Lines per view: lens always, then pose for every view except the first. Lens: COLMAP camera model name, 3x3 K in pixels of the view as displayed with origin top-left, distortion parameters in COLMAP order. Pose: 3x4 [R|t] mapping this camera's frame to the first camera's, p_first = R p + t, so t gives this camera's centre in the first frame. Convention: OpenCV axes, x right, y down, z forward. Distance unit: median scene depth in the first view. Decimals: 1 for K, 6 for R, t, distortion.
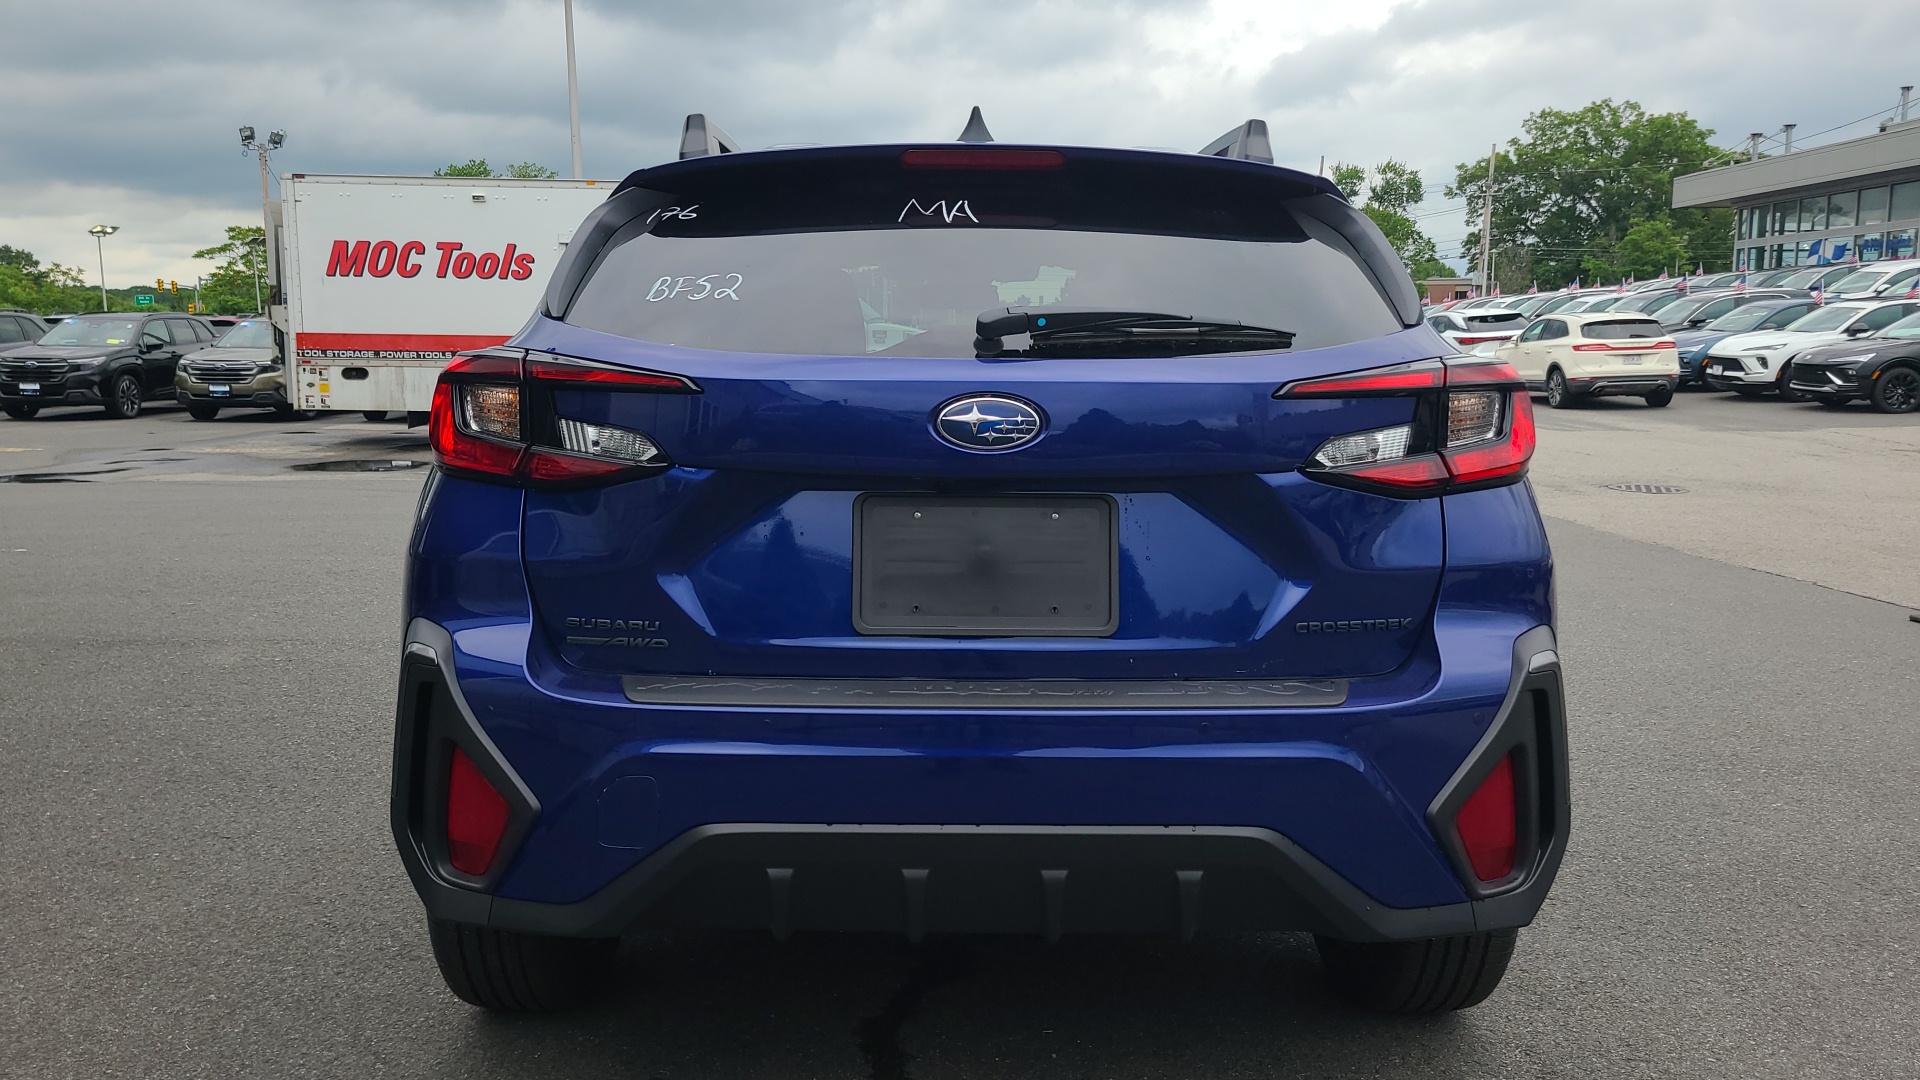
lens RADIAL K [[1435.9, 0, 960.0], [0, 1435.9, 540.0], [0, 0, 1]] dist [0.046961, 0.002954]
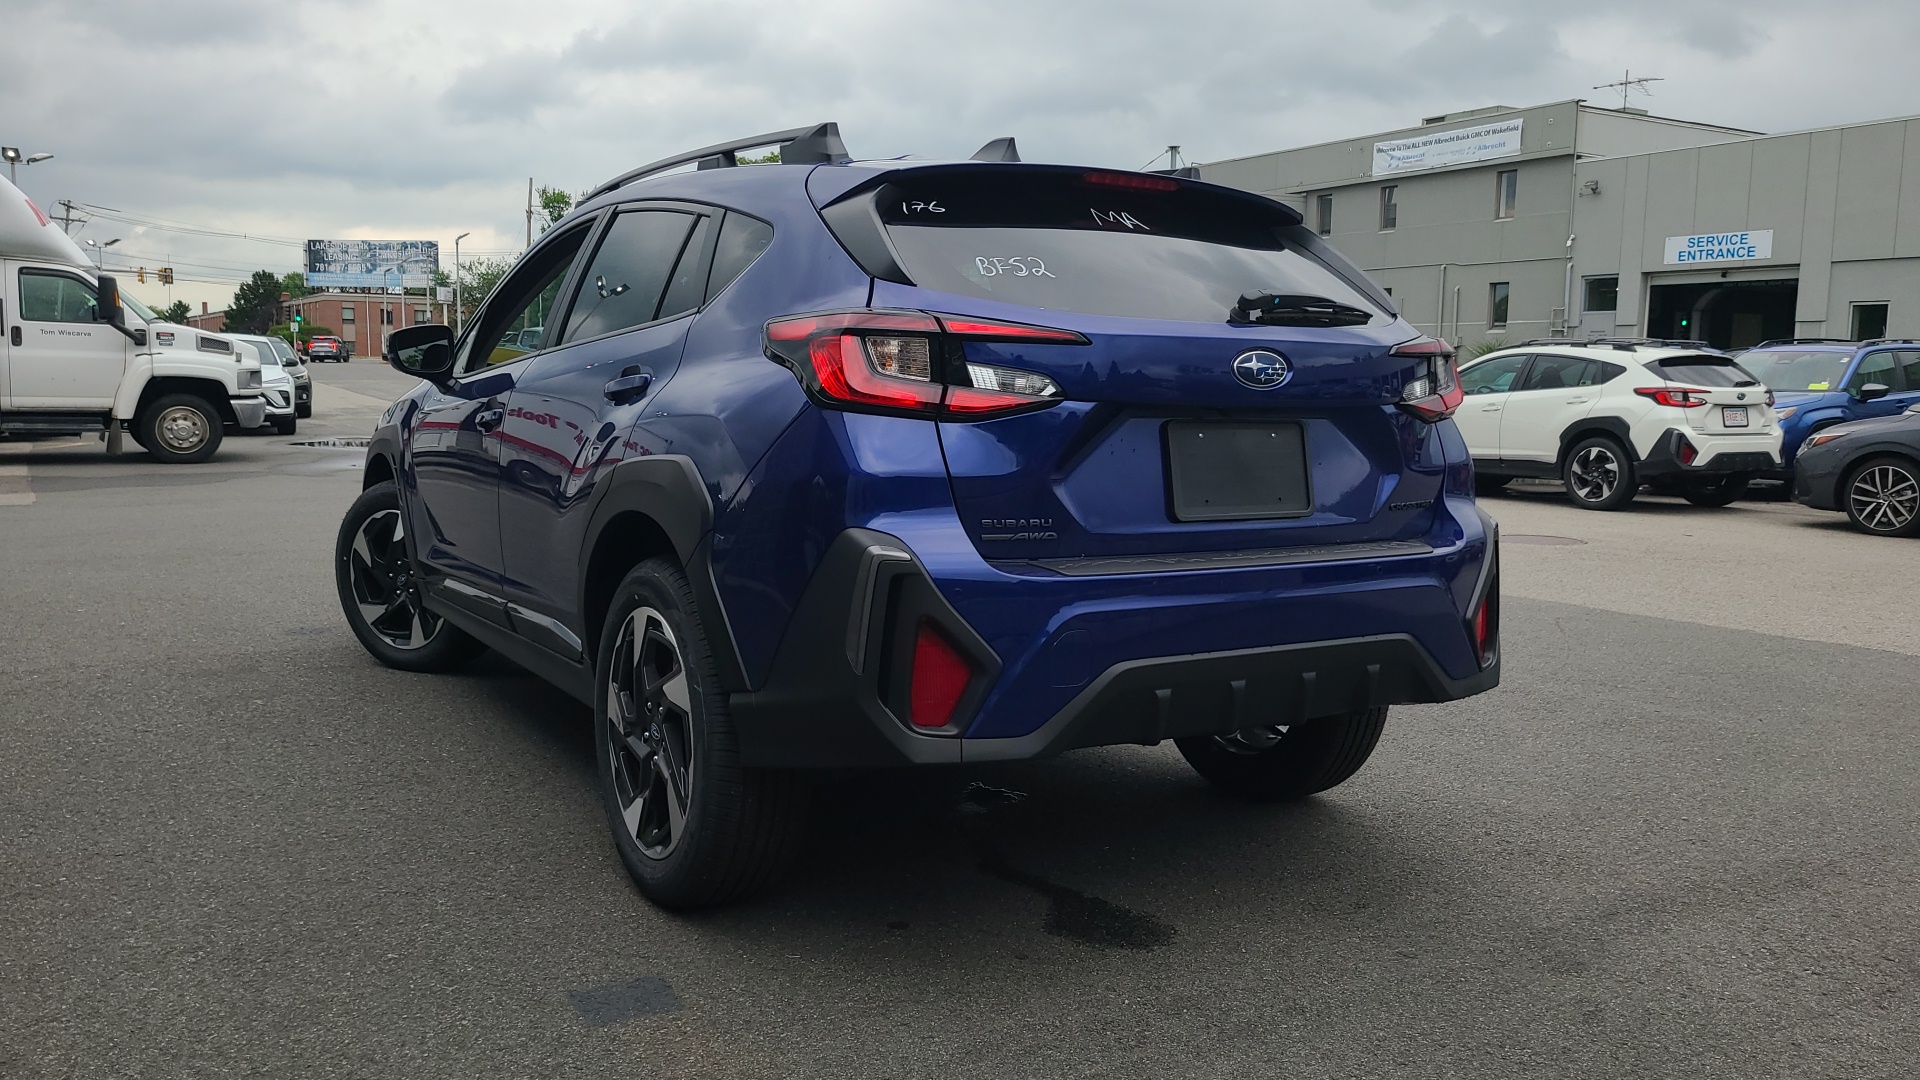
lens RADIAL K [[1437.1, 0, 960.0], [0, 1437.1, 540.0], [0, 0, 1]] dist [0.036406, 0.002303]
pose [[0.859871, -0.048355, 0.508216, -0.094079], [0.055525, 0.998457, 0.001056, 0.006914], [-0.507483, 0.027311, 0.861229, -0.008700]]
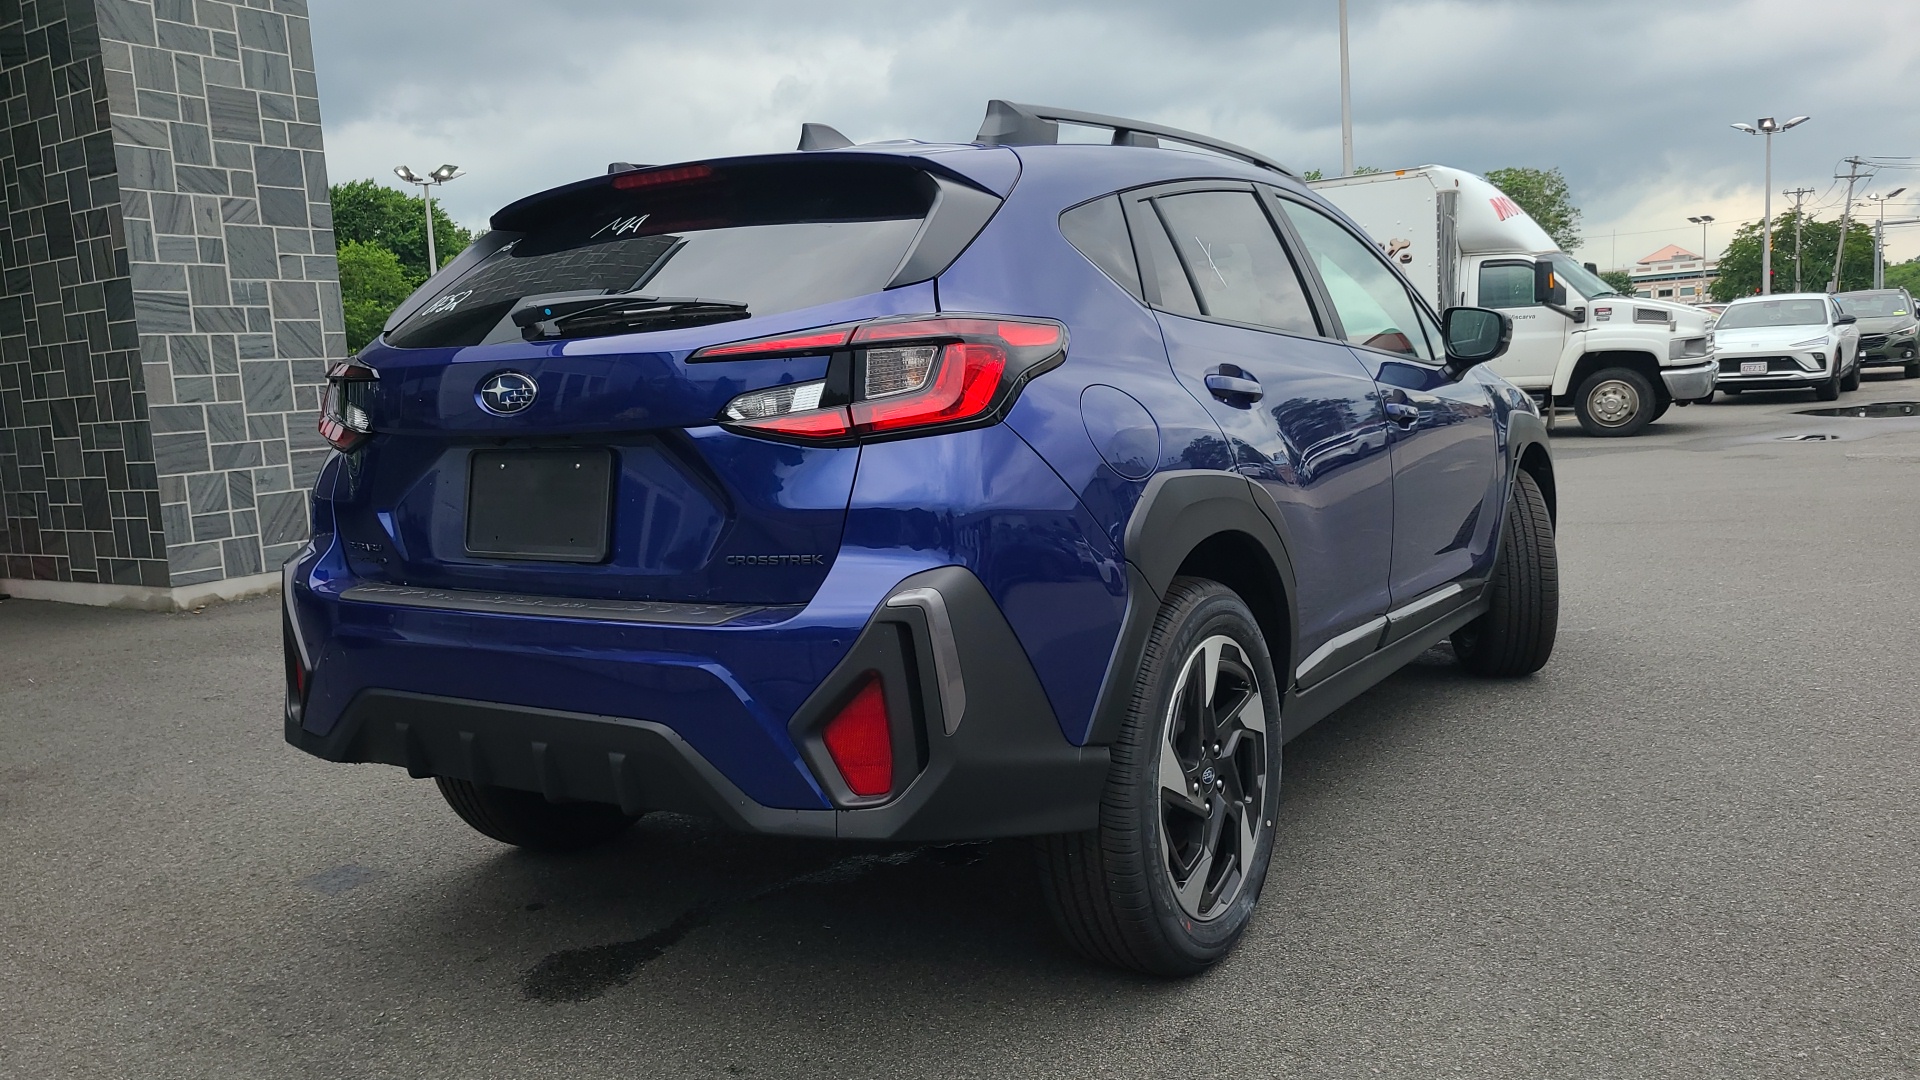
lens RADIAL K [[1448.0, 0, 926.7], [0, 1448.0, 545.9], [0, 0, 1]] dist [0.043423, -0.002995]
pose [[0.829777, 0.017042, -0.557835, 0.101392], [-0.016764, 0.999844, 0.005610, 0.004035], [0.557844, 0.004697, 0.829933, 0.011901]]
